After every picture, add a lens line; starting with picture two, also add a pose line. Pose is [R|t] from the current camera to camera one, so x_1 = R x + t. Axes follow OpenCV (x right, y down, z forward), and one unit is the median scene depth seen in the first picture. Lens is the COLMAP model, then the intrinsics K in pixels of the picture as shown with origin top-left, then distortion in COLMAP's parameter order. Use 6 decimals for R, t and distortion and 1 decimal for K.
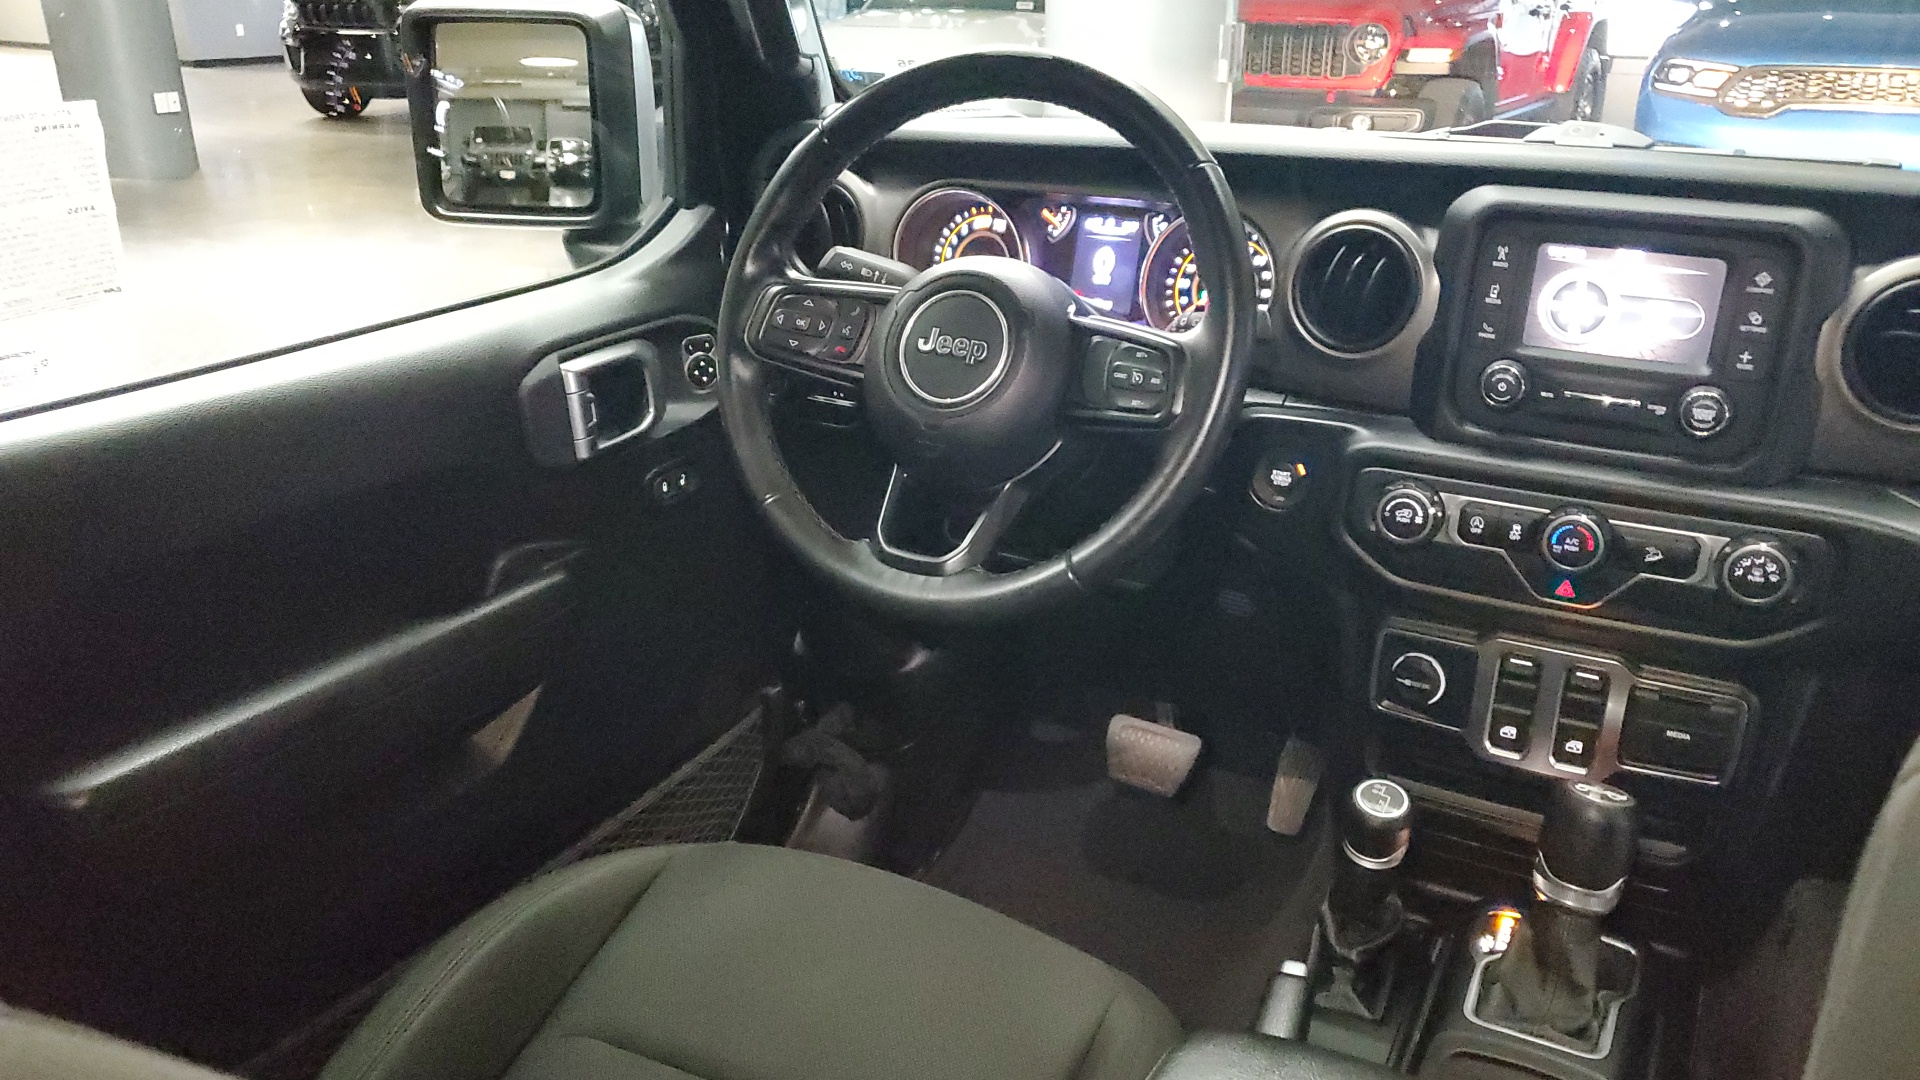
lens RADIAL K [[1461.7, 0, 957.6], [0, 1461.7, 563.9], [0, 0, 1]] dist [-0.003710, 0.003923]
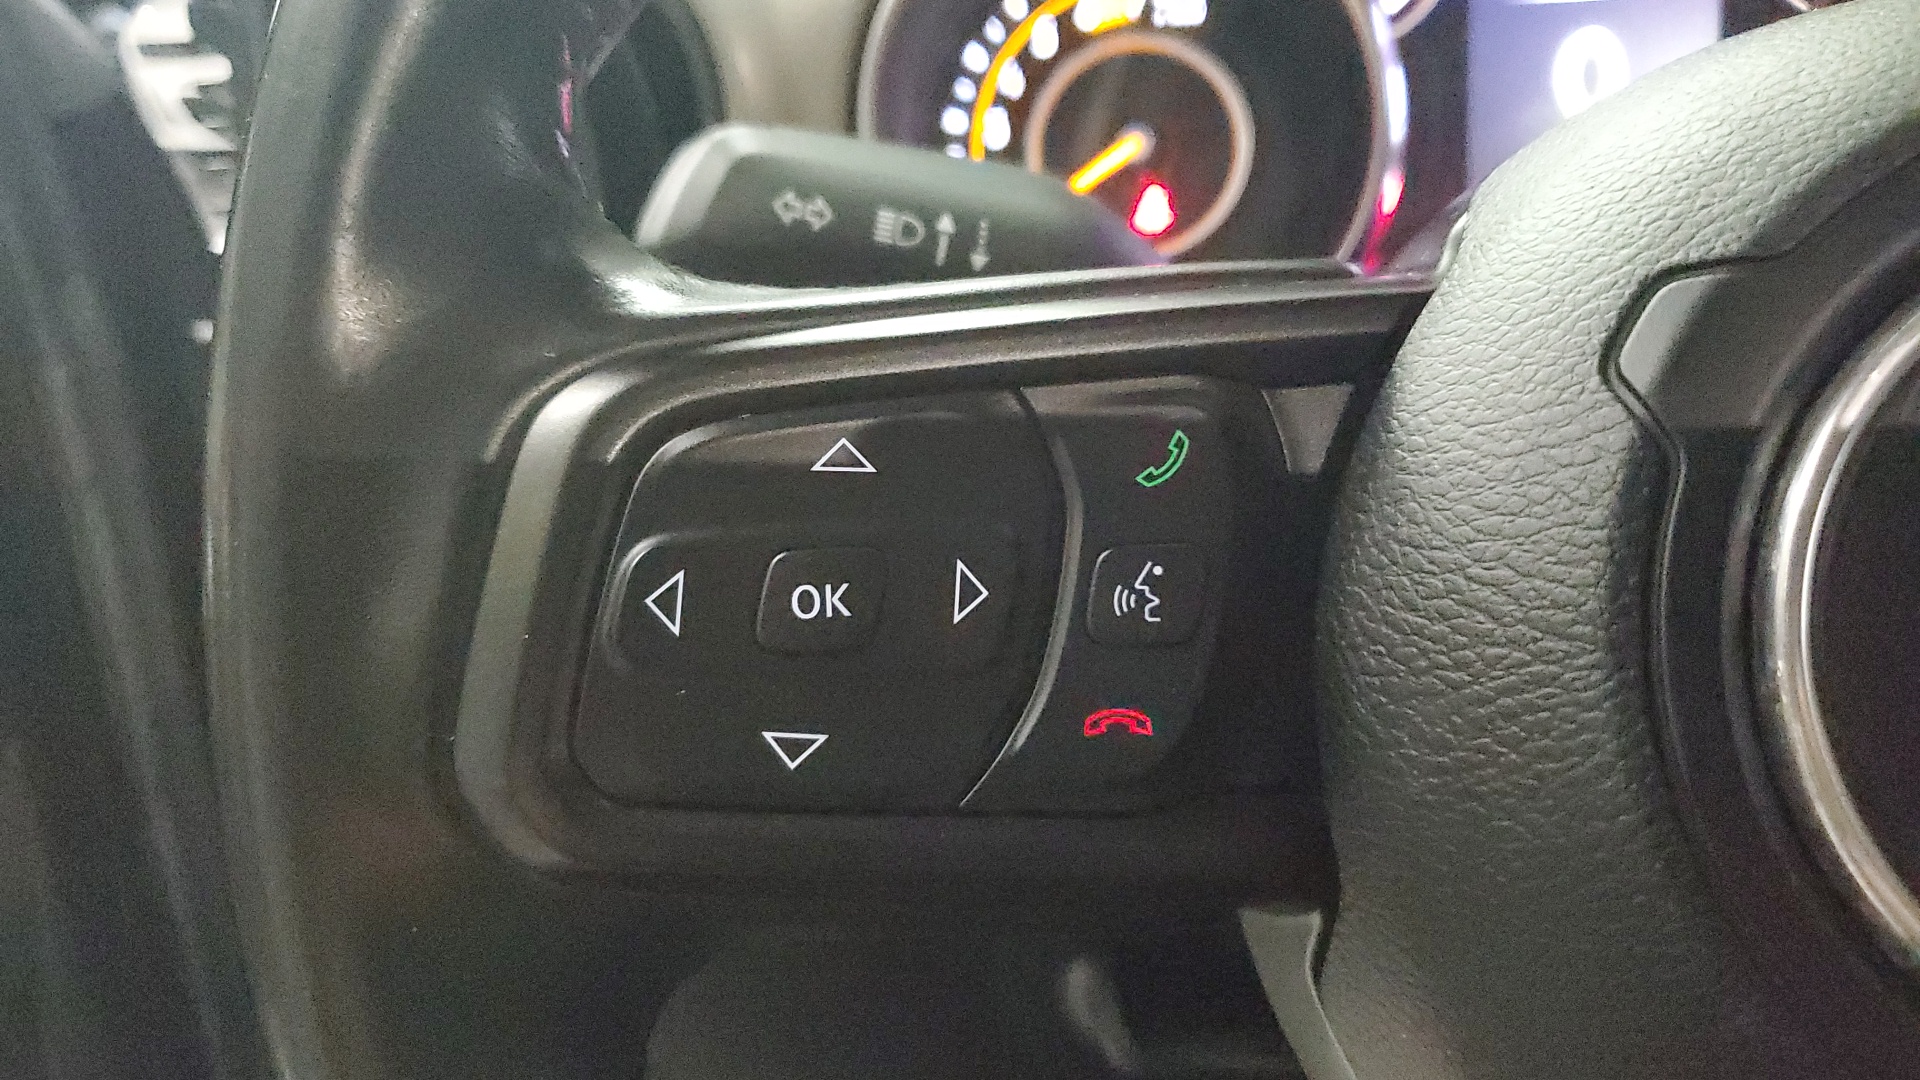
lens RADIAL K [[1552.9, 0, 960.0], [0, 1552.9, 540.0], [0, 0, 1]] dist [0.012732, 0.005338]
pose [[0.939482, -0.200672, 0.277678, -0.144221], [0.197886, 0.979475, 0.038327, -0.185061], [-0.279670, 0.018942, 0.959909, 0.894273]]
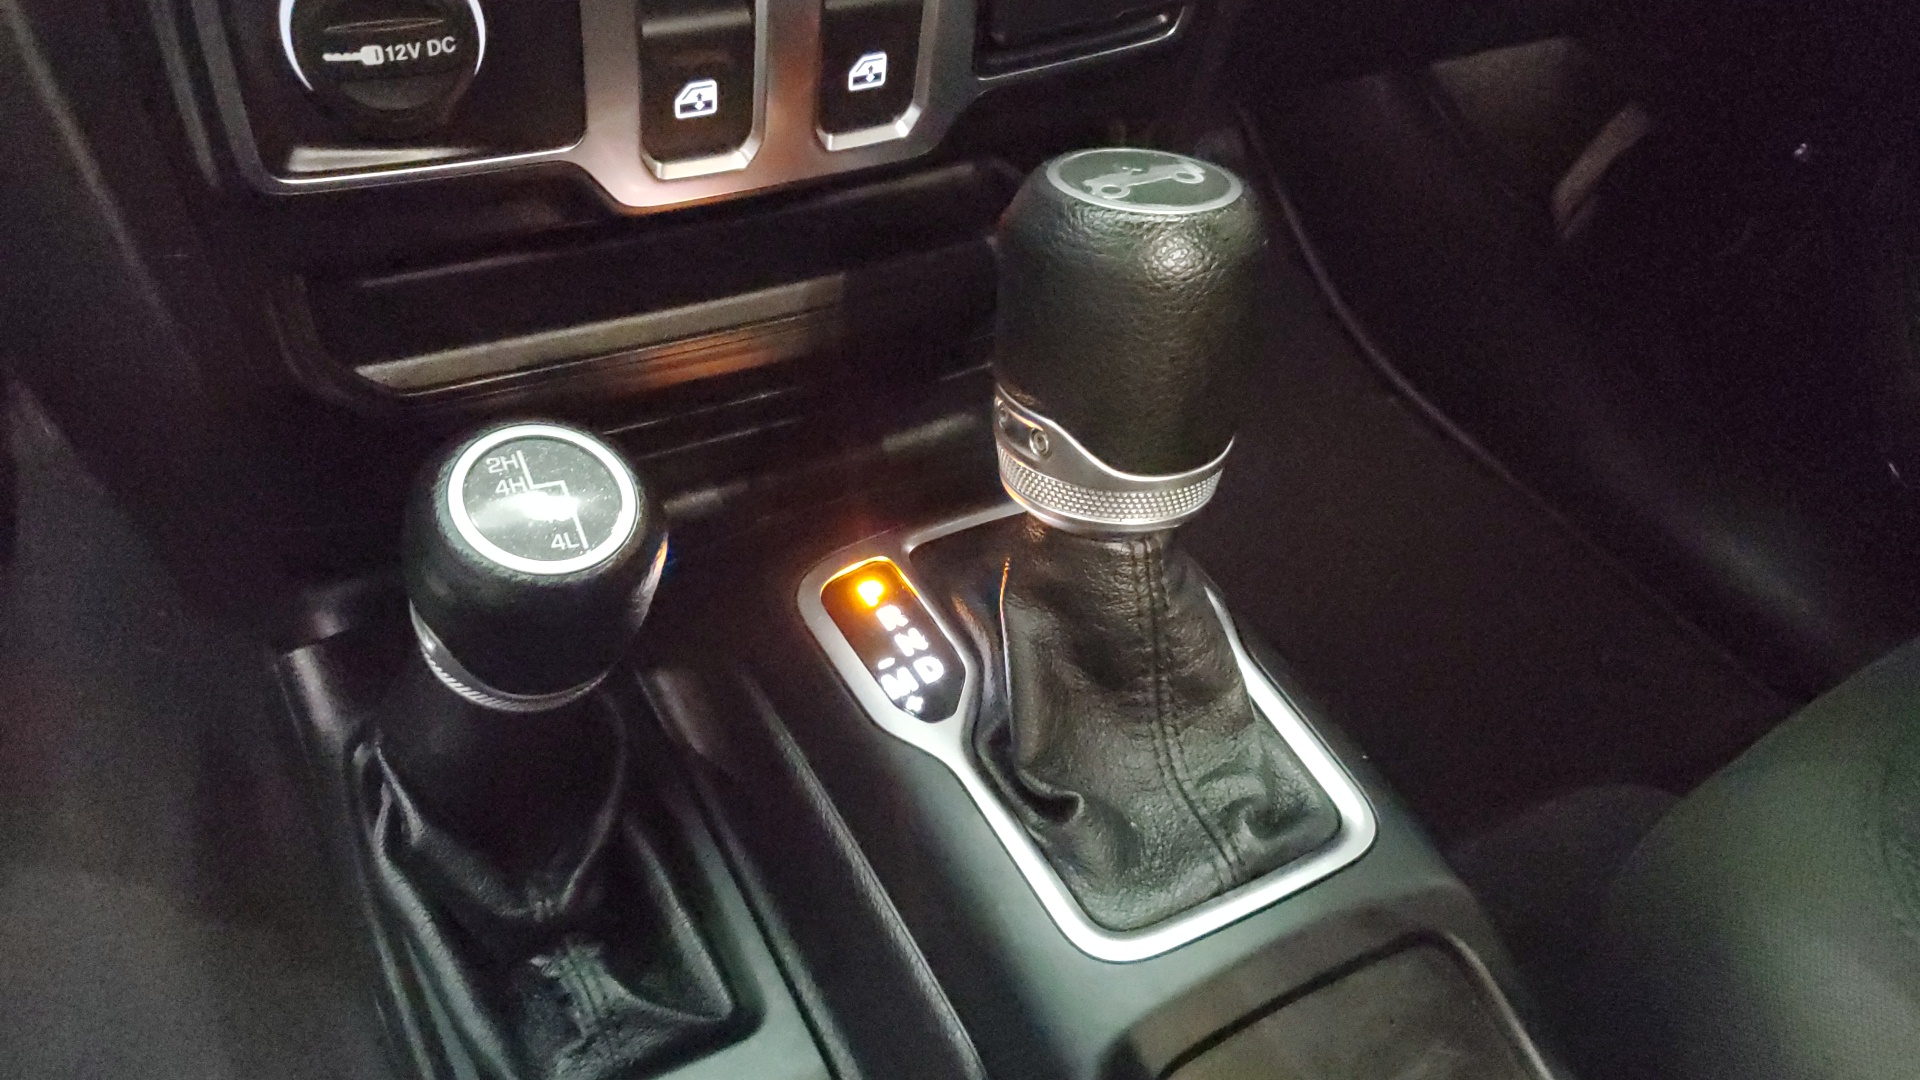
lens RADIAL K [[1521.6, 0, 980.9], [0, 1521.6, 544.2], [0, 0, 1]] dist [-0.000179, -0.006808]
pose [[0.528602, -0.547888, 0.648382, 0.144081], [0.213569, 0.825086, 0.523088, 0.034818], [-0.821564, -0.138031, 0.553154, 0.784865]]
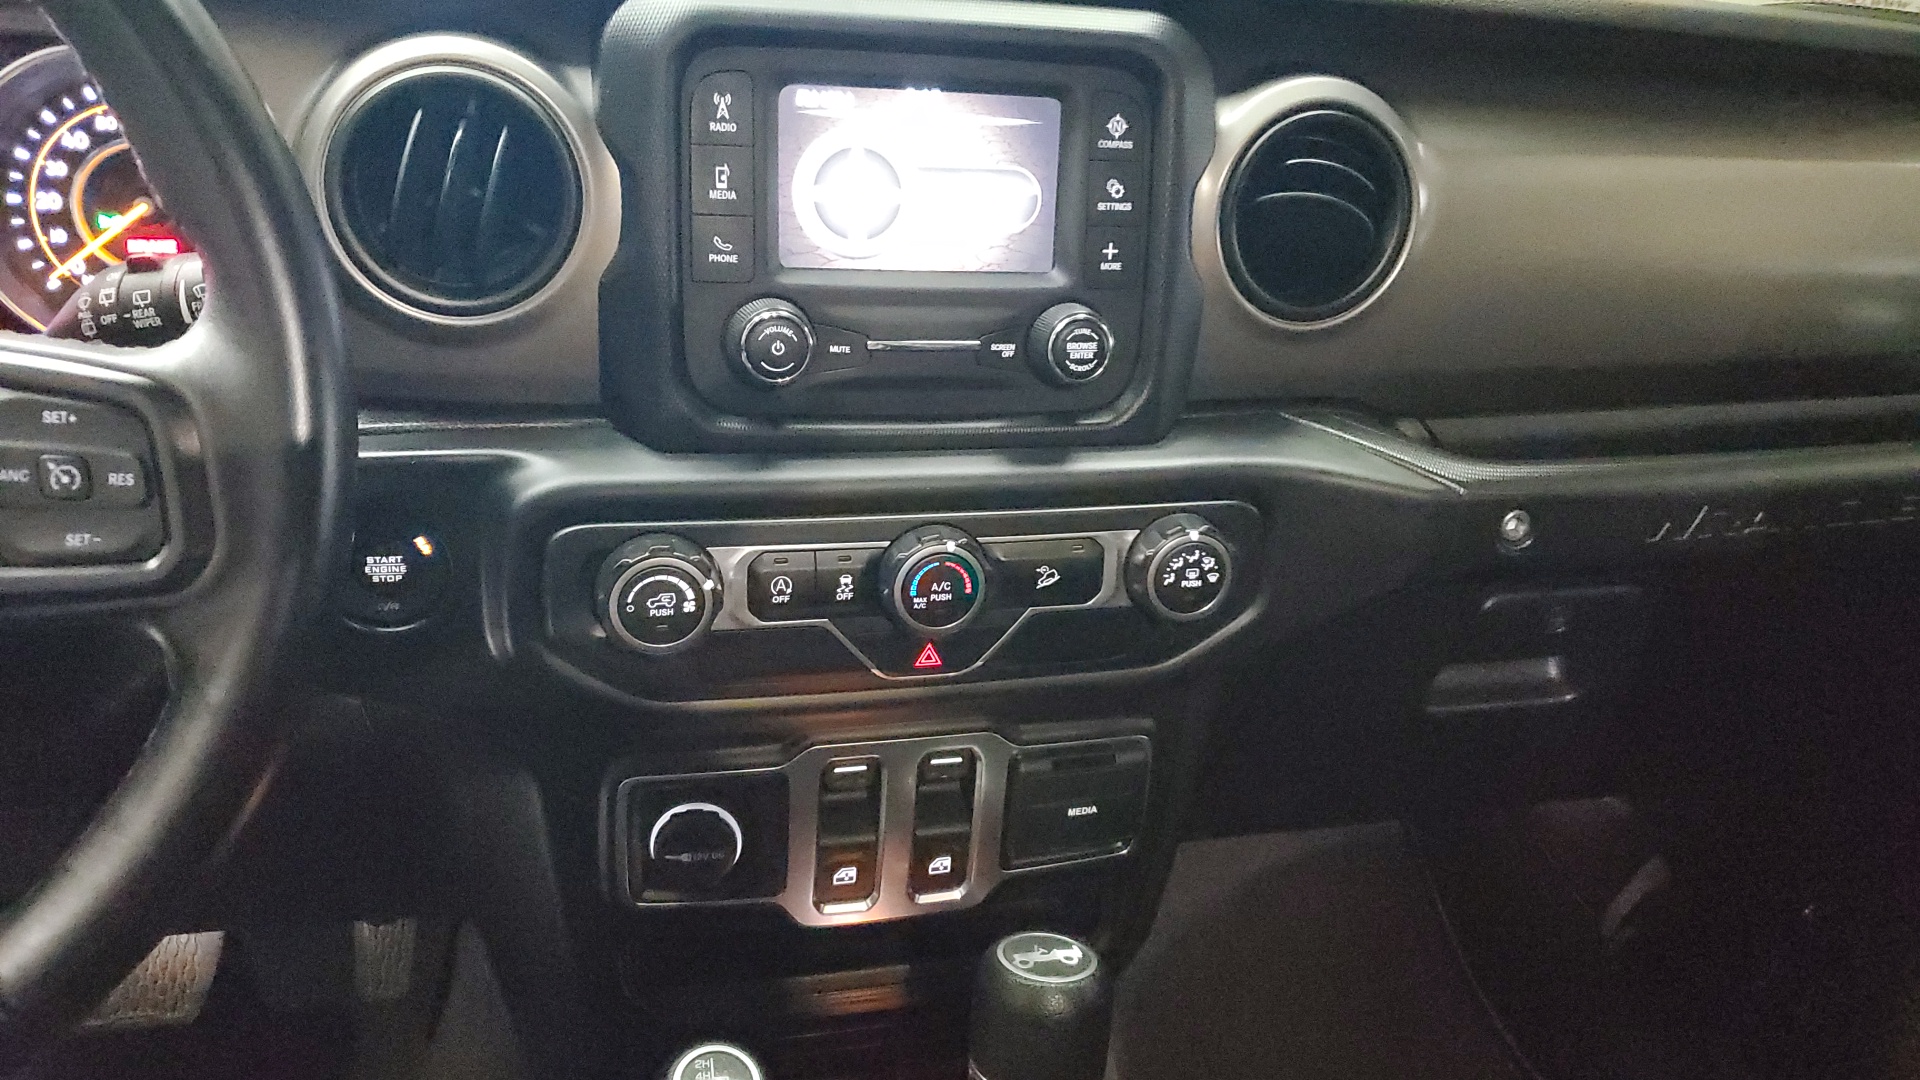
lens RADIAL K [[1508.9, 0, 960.0], [0, 1508.9, 540.0], [0, 0, 1]] dist [0.005750, 0.001507]
pose [[0.728551, -0.239990, 0.641575, 0.030588], [0.188689, 0.970693, 0.148832, -0.118635], [-0.658490, 0.012626, 0.752483, 0.499010]]
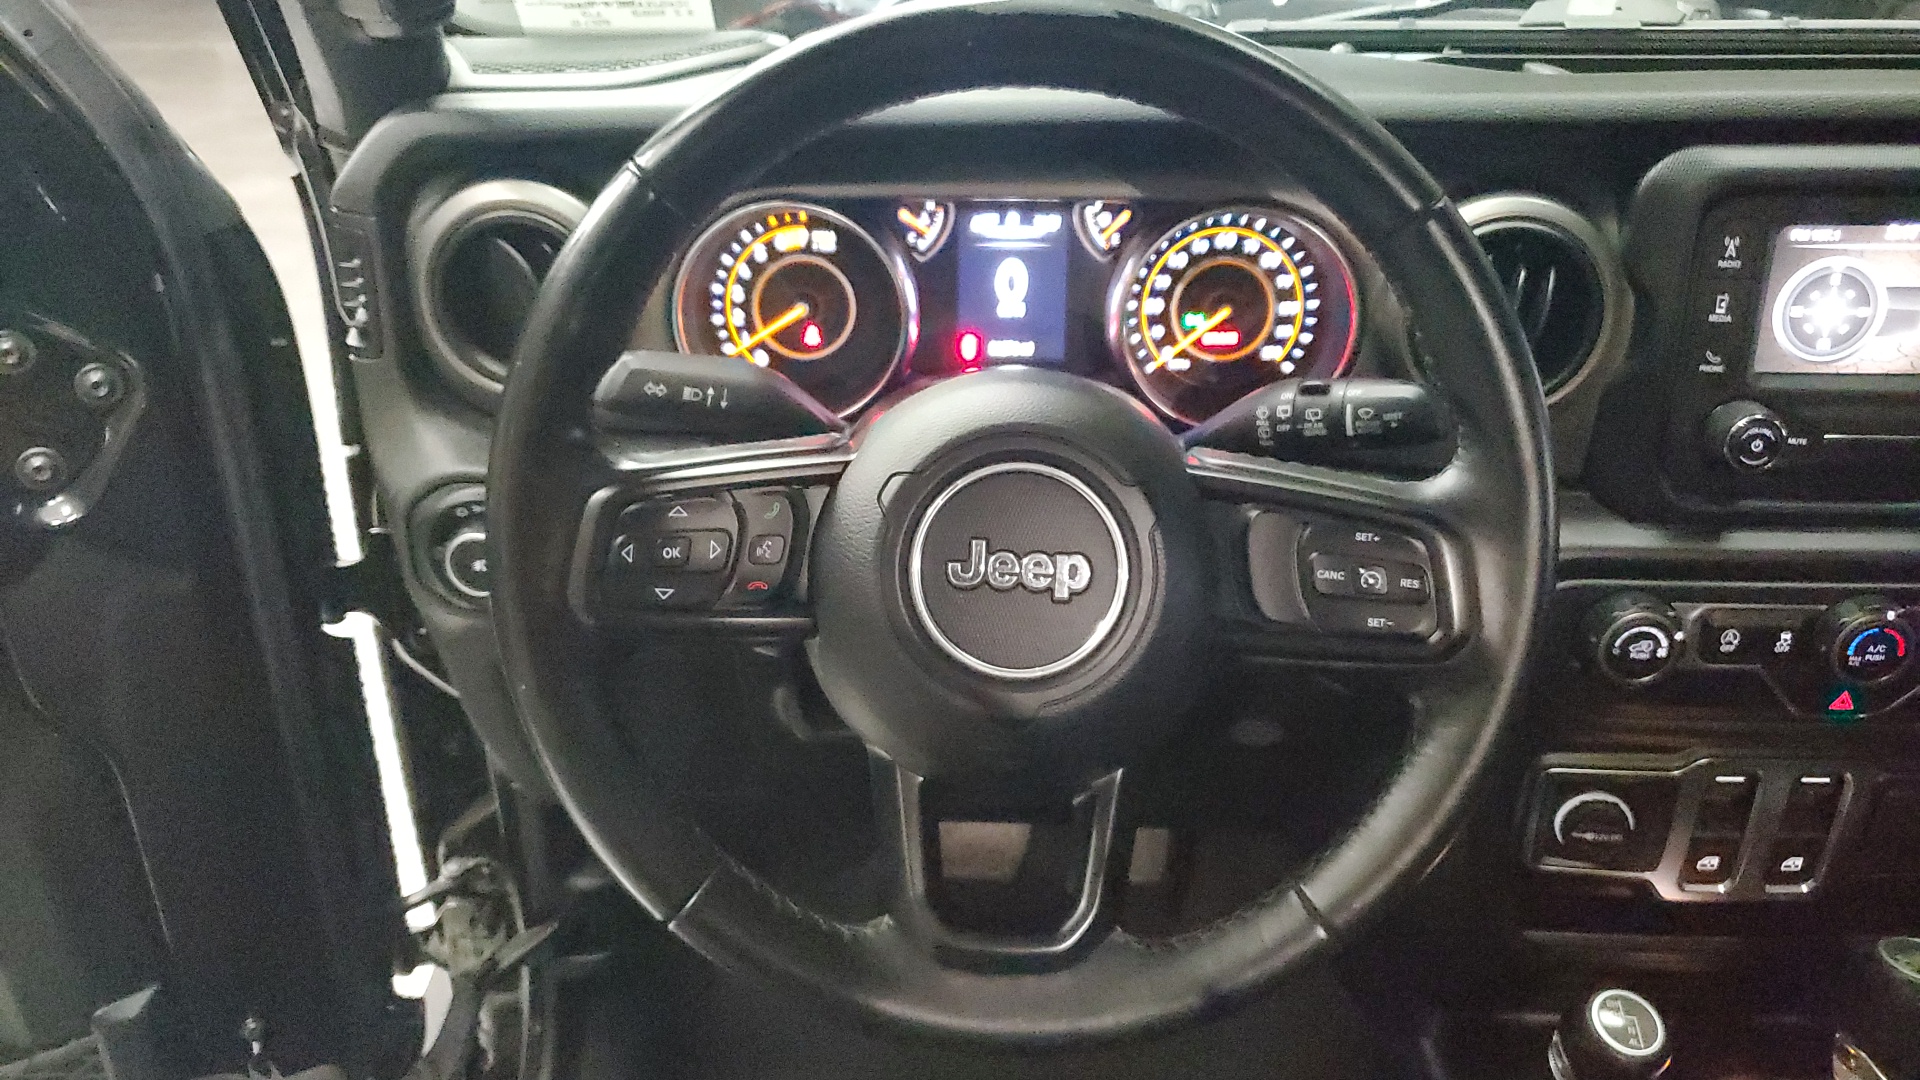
lens RADIAL K [[1508.9, 0, 960.0], [0, 1508.9, 540.0], [0, 0, 1]] dist [0.005750, 0.001507]
pose [[0.892588, -0.233591, 0.385645, -0.236098], [0.178930, 0.968611, 0.172562, -0.259296], [-0.413849, -0.085023, 0.906366, 0.494051]]
